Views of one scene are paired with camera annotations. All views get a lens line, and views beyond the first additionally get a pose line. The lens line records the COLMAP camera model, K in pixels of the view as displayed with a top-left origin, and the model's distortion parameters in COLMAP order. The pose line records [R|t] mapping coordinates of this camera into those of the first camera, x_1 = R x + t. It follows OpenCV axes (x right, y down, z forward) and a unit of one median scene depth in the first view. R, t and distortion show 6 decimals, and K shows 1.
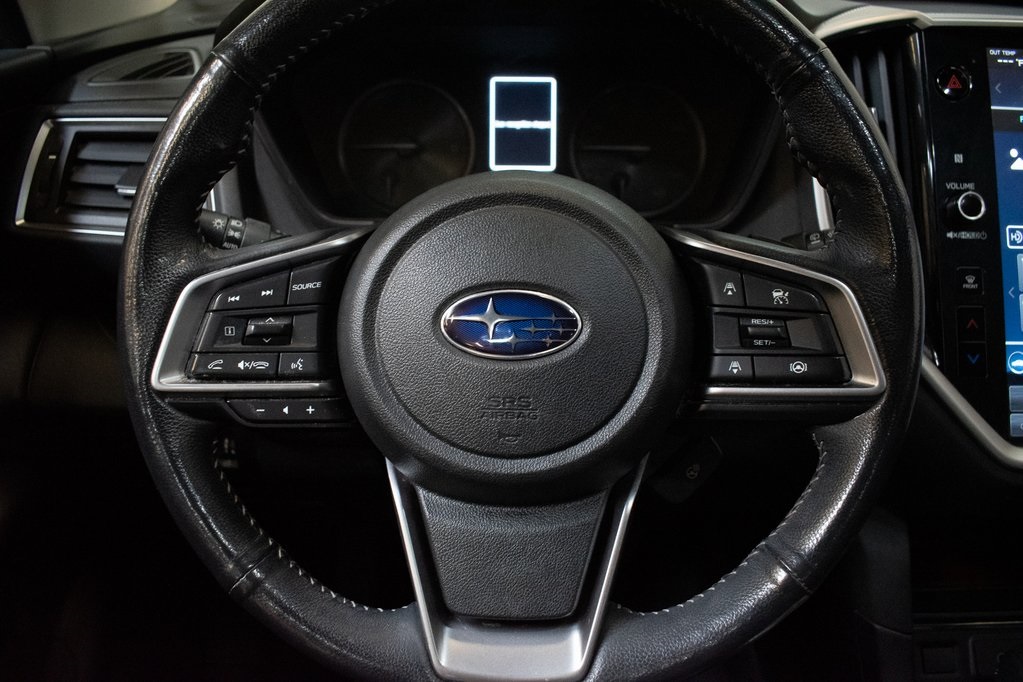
lens RADIAL K [[789.1, 0, 518.2], [0, 789.1, 337.7], [0, 0, 1]] dist [-0.090933, 0.001463]
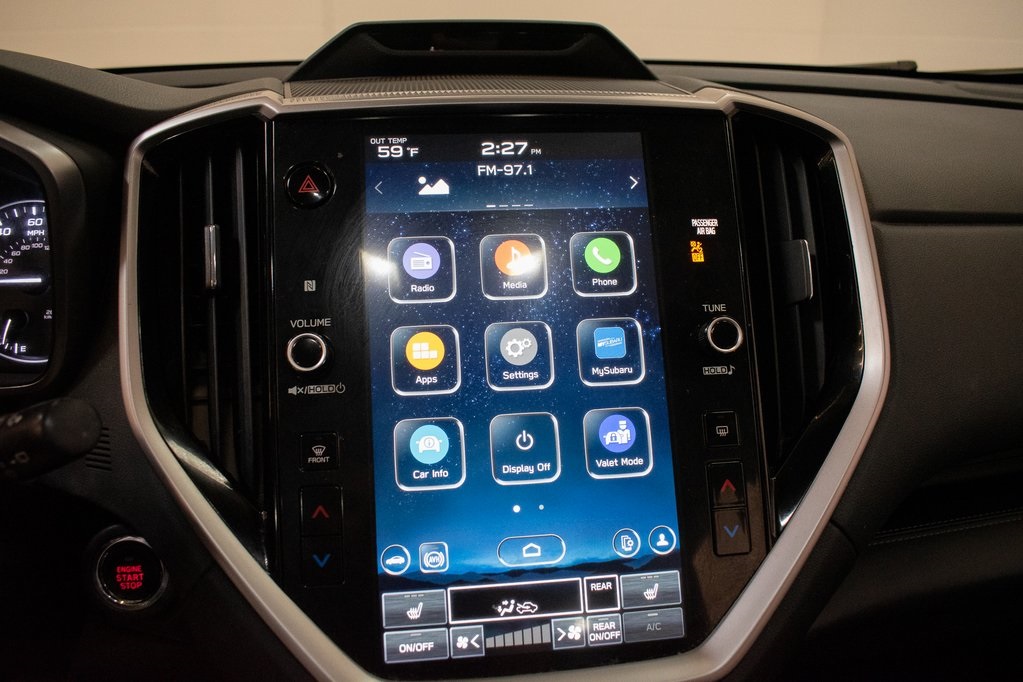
lens RADIAL K [[789.1, 0, 512.9], [0, 789.1, 340.9], [0, 0, 1]] dist [-0.090933, 0.001463]
pose [[0.991962, -0.047456, 0.117302, 0.910132], [0.057682, 0.994678, -0.085376, -0.138915], [-0.112627, 0.091456, 0.989420, 0.292145]]
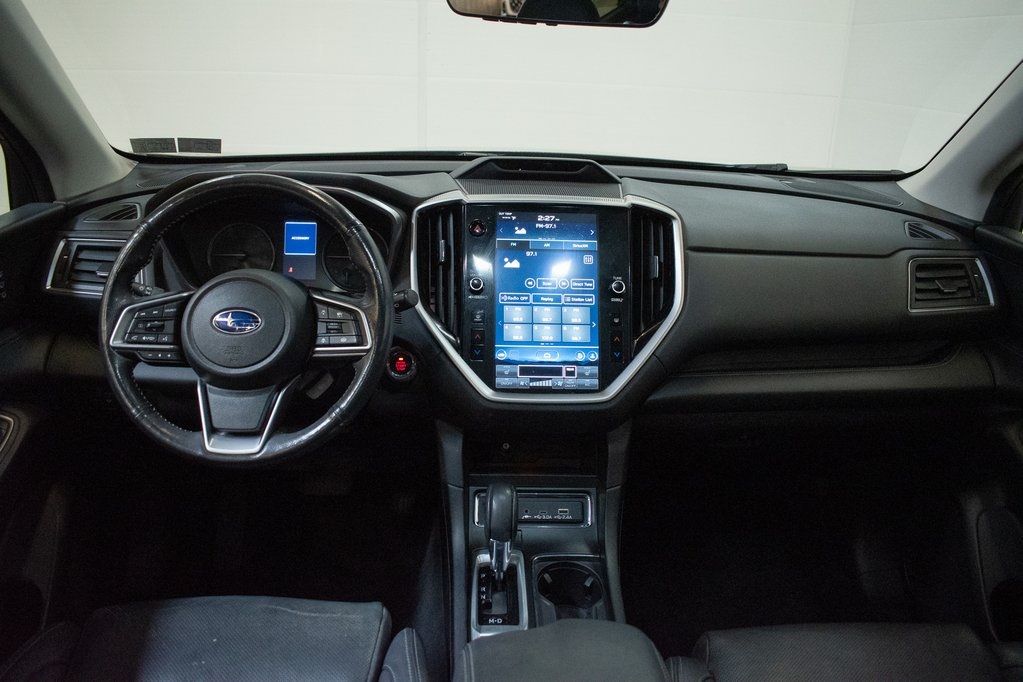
lens RADIAL K [[789.1, 0, 510.8], [0, 789.1, 335.9], [0, 0, 1]] dist [-0.090933, 0.001463]
pose [[0.998907, 0.010875, 0.045454, 0.765102], [-0.005438, 0.992991, -0.118066, 0.324570], [-0.046420, 0.117690, 0.991965, -1.656397]]
